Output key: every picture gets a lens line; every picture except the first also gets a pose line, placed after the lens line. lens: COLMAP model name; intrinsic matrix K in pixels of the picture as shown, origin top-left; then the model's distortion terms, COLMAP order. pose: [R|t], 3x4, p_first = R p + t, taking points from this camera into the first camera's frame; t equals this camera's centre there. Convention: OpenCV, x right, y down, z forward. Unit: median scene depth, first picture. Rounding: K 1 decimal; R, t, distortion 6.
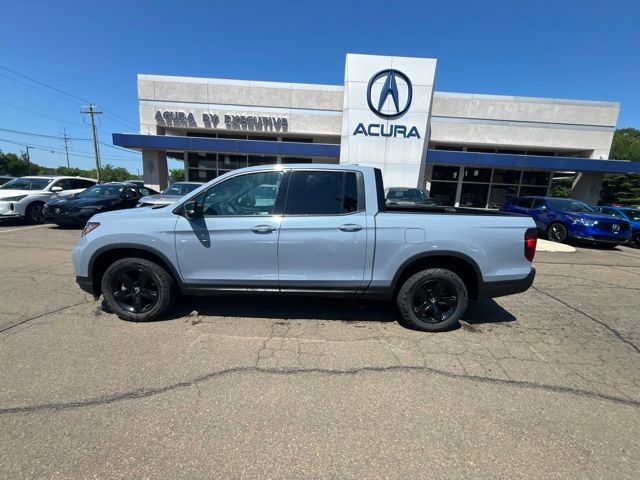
lens RADIAL K [[261.2, 0, 319.4], [0, 261.2, 239.9], [0, 0, 1]] dist [-0.002957, 0.000179]
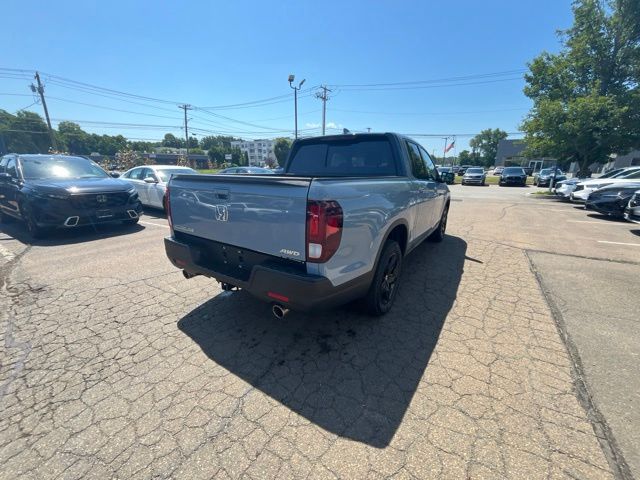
lens RADIAL K [[261.2, 0, 318.6], [0, 261.2, 239.0], [0, 0, 1]] dist [-0.002957, 0.000179]
pose [[-0.550748, 0.173698, -0.816398, 0.262237], [-0.182160, 0.929516, 0.320652, -0.052221], [0.814551, 0.325314, -0.480288, 0.382580]]
